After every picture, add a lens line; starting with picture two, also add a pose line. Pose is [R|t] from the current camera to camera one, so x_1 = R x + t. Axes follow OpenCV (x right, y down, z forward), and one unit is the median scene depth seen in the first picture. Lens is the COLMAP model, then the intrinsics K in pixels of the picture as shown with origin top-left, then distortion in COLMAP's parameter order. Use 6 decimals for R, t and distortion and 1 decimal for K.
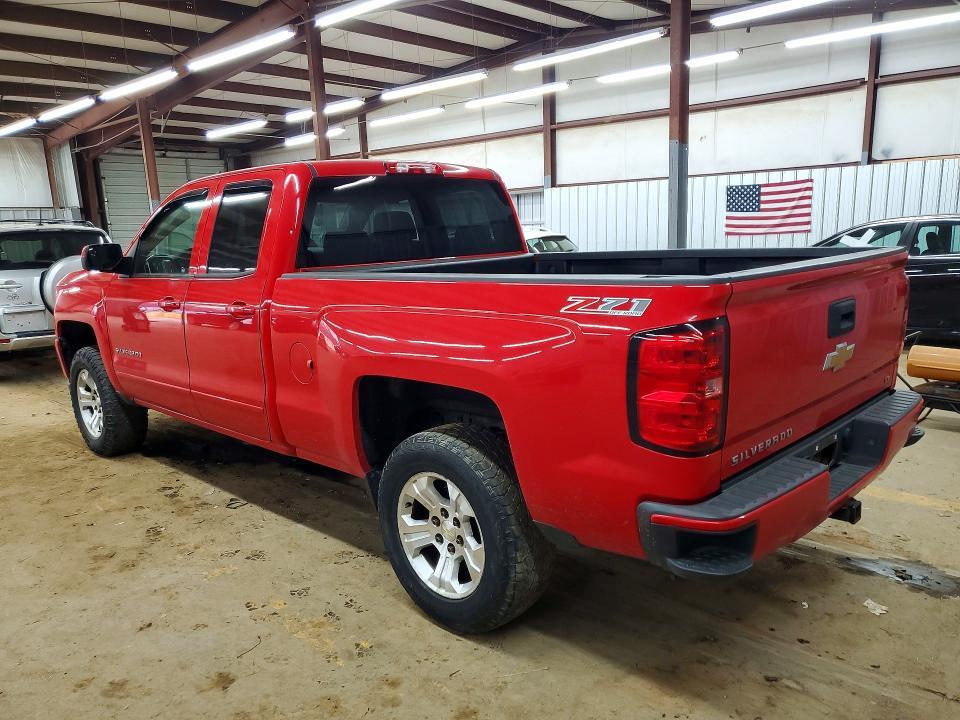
lens RADIAL K [[755.4, 0, 480.0], [0, 755.4, 360.0], [0, 0, 1]] dist [0.017962, 0.002453]
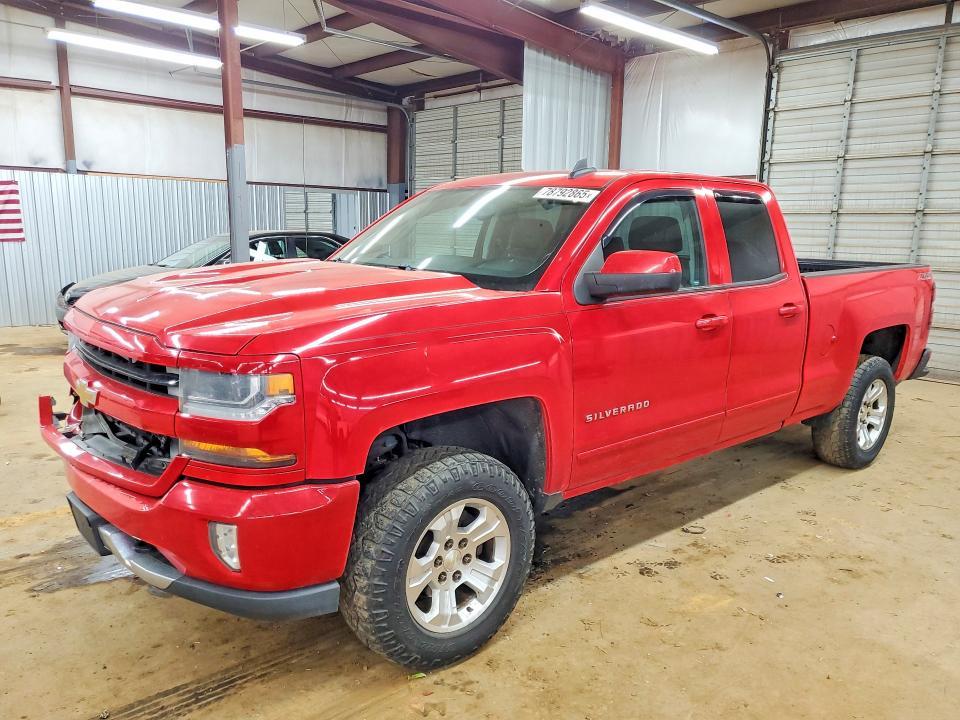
lens RADIAL K [[759.2, 0, 480.0], [0, 759.2, 360.0], [0, 0, 1]] dist [0.000172, 0.052679]
pose [[0.066426, -0.140526, 0.987846, -1.016017], [0.153788, 0.979645, 0.129019, -0.146776], [-0.985869, 0.143348, 0.086685, 0.937004]]
